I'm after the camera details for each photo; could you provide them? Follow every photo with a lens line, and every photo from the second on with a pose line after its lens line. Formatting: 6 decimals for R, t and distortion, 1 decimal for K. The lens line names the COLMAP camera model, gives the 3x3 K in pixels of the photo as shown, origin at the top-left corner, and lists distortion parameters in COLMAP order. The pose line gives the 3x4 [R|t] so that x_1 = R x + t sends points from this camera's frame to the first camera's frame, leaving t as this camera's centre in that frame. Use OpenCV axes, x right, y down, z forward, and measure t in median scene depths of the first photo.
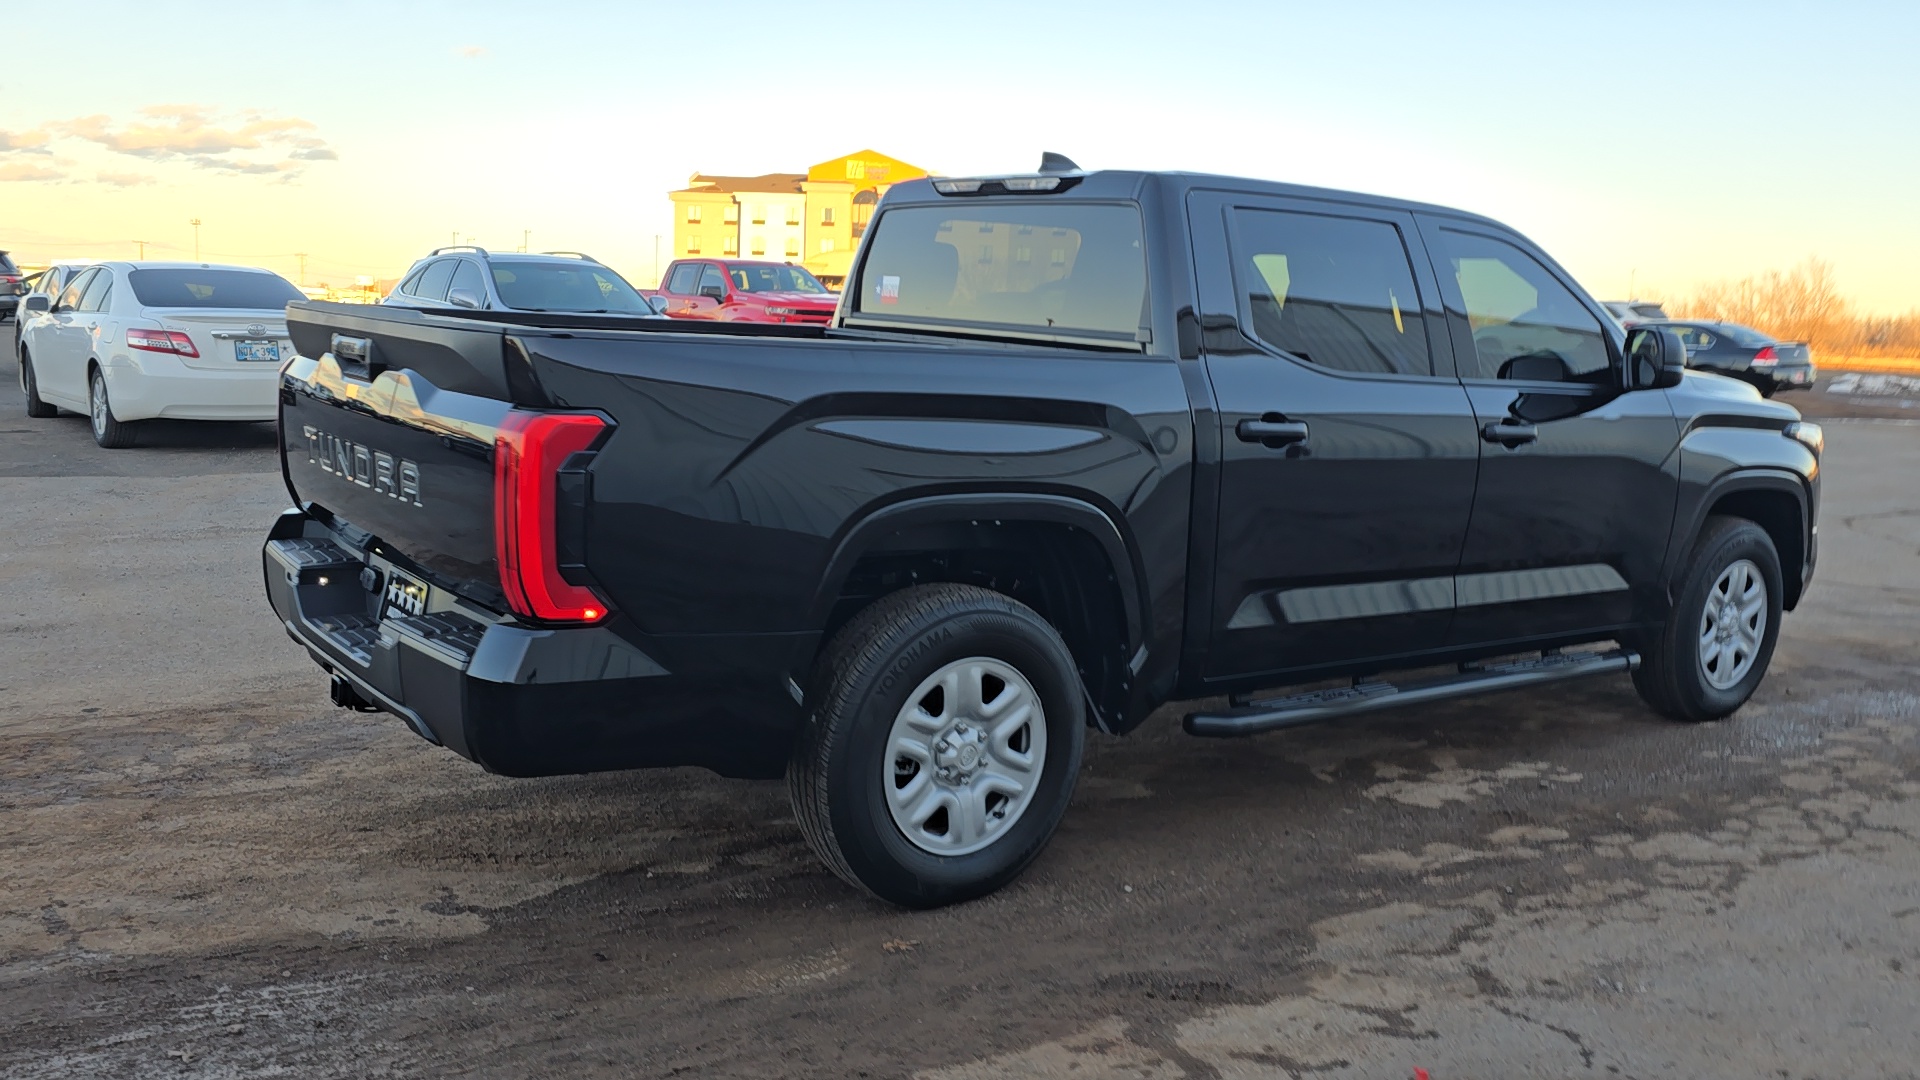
lens RADIAL K [[1585.3, 0, 954.2], [0, 1585.3, 548.9], [0, 0, 1]] dist [0.002217, -0.003596]
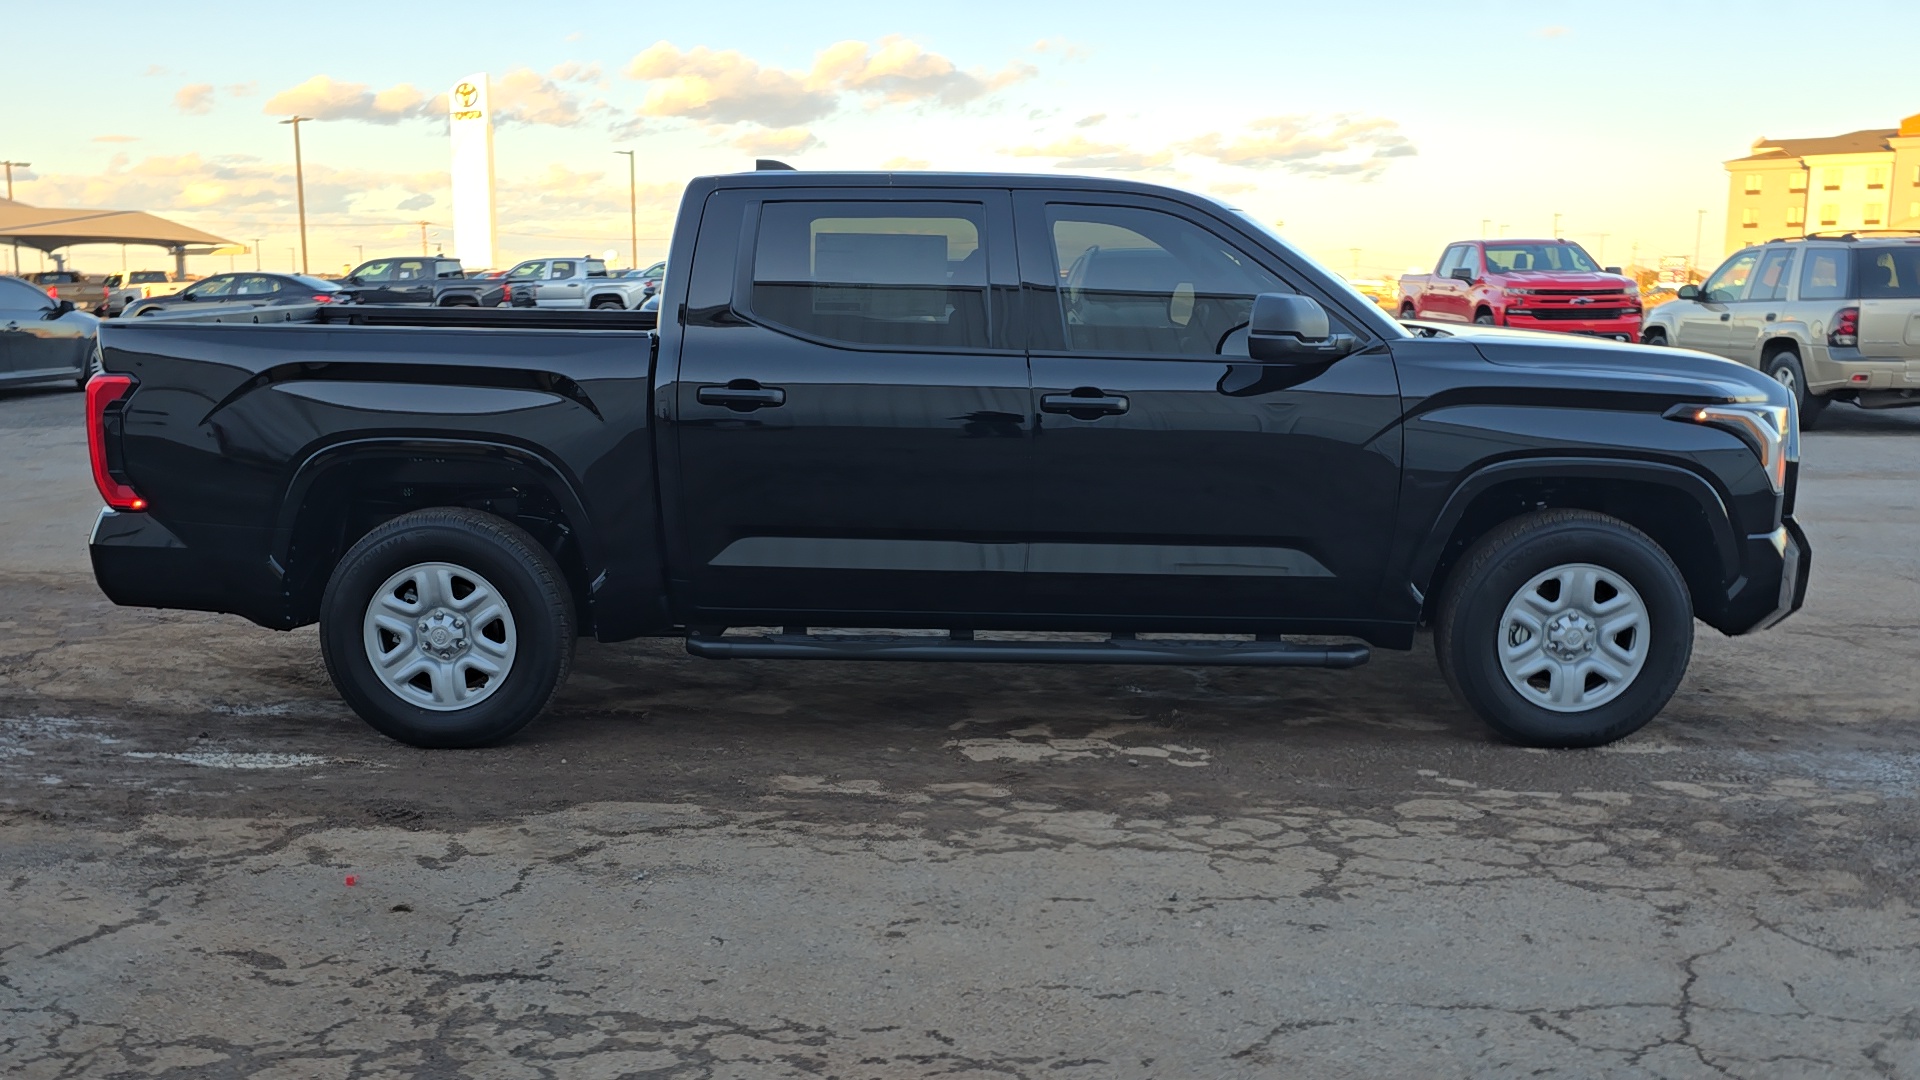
lens RADIAL K [[1589.3, 0, 965.8], [0, 1589.3, 536.8], [0, 0, 1]] dist [-0.003386, 0.006917]
pose [[0.801186, 0.060086, -0.595392, 1.011433], [-0.060320, 0.997988, 0.019546, -0.004738], [0.595368, 0.020254, 0.803198, 0.167927]]
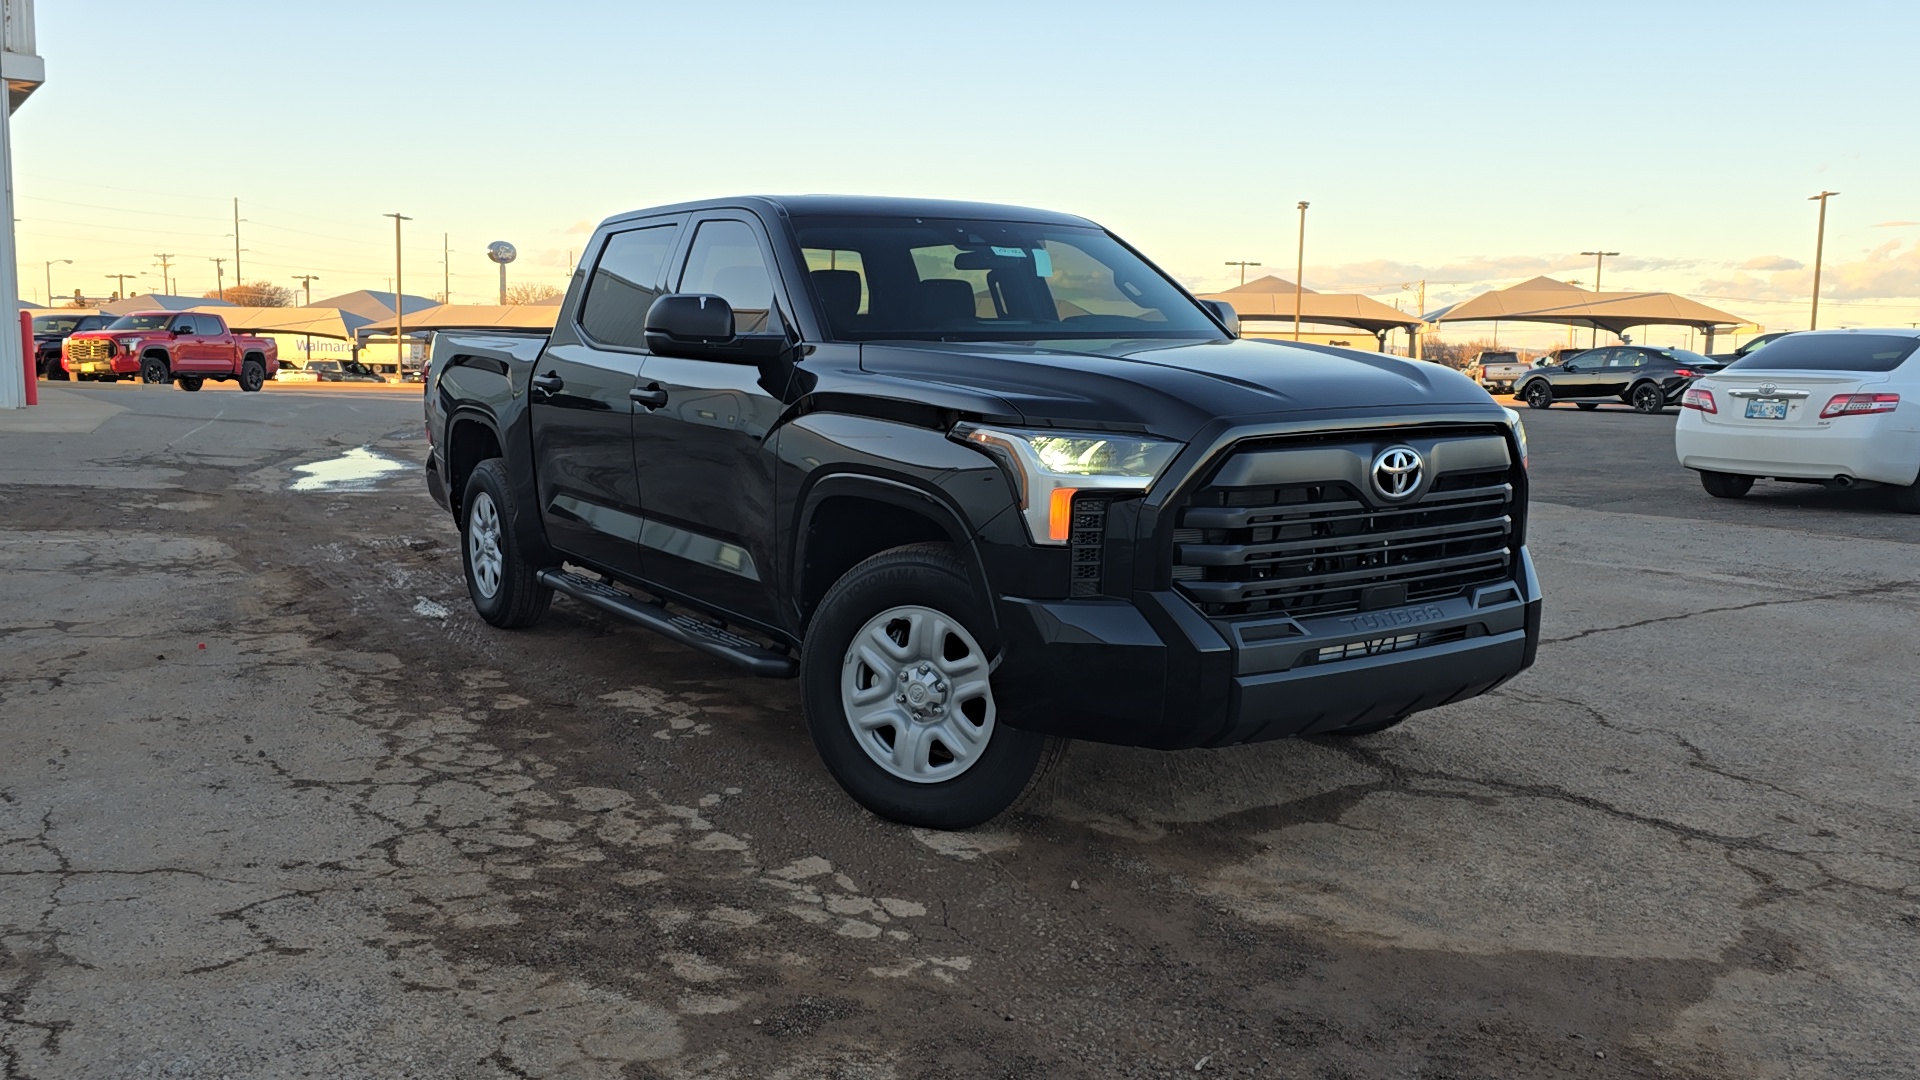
lens RADIAL K [[1580.9, 0, 976.7], [0, 1580.9, 580.9], [0, 0, 1]] dist [-0.002847, 0.000626]
pose [[-0.050144, 0.105821, -0.993120, 1.658969], [-0.164778, 0.979868, 0.112729, -0.123661], [0.985055, 0.169297, -0.031698, 1.453992]]
